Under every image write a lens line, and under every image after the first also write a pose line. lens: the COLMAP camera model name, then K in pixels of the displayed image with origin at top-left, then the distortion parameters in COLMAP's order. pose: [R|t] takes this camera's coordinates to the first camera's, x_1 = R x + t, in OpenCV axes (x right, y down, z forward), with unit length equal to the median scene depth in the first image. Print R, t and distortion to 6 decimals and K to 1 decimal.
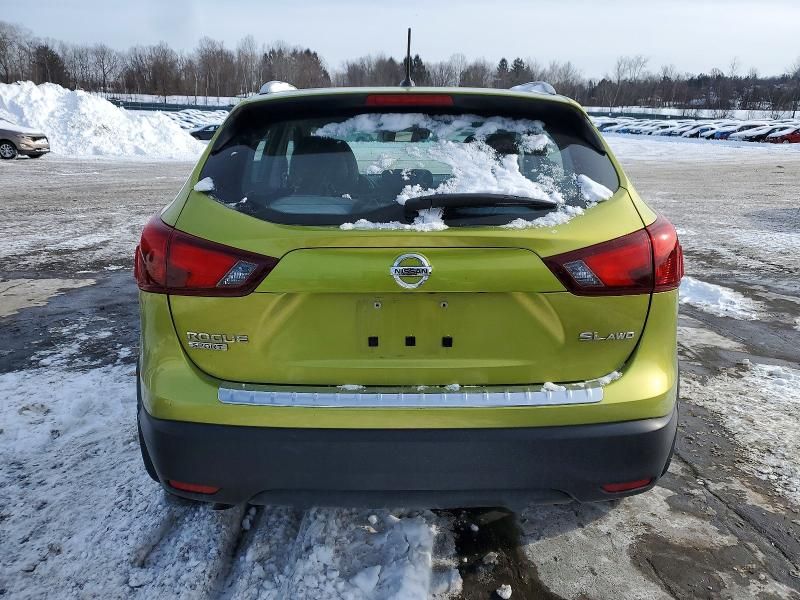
lens RADIAL K [[625.8, 0, 400.4], [0, 625.8, 298.0], [0, 0, 1]] dist [0.018604, 0.008549]
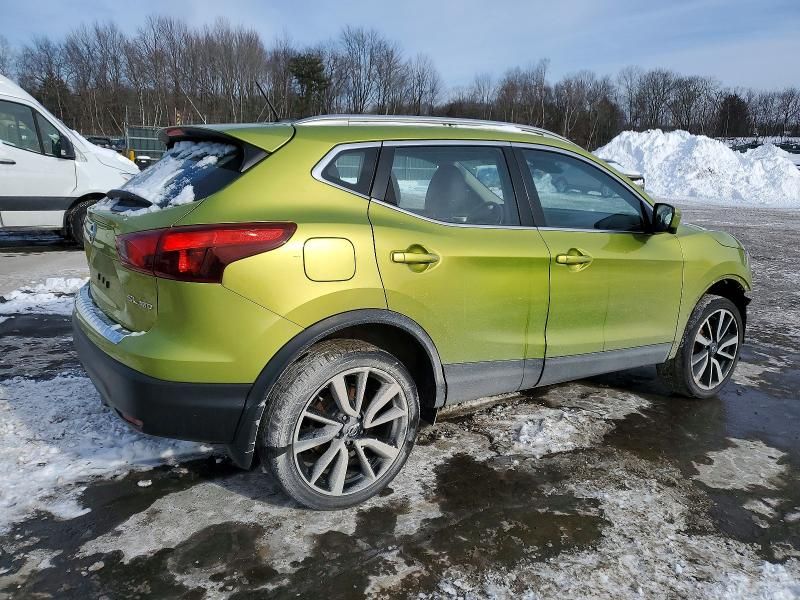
lens RADIAL K [[625.8, 0, 400.3], [0, 625.8, 302.0], [0, 0, 1]] dist [0.018604, 0.008549]
pose [[0.554549, 0.190579, -0.810034, 0.120390], [-0.240062, 0.968675, 0.063556, -0.011067], [0.796772, 0.159214, 0.582928, 0.046049]]
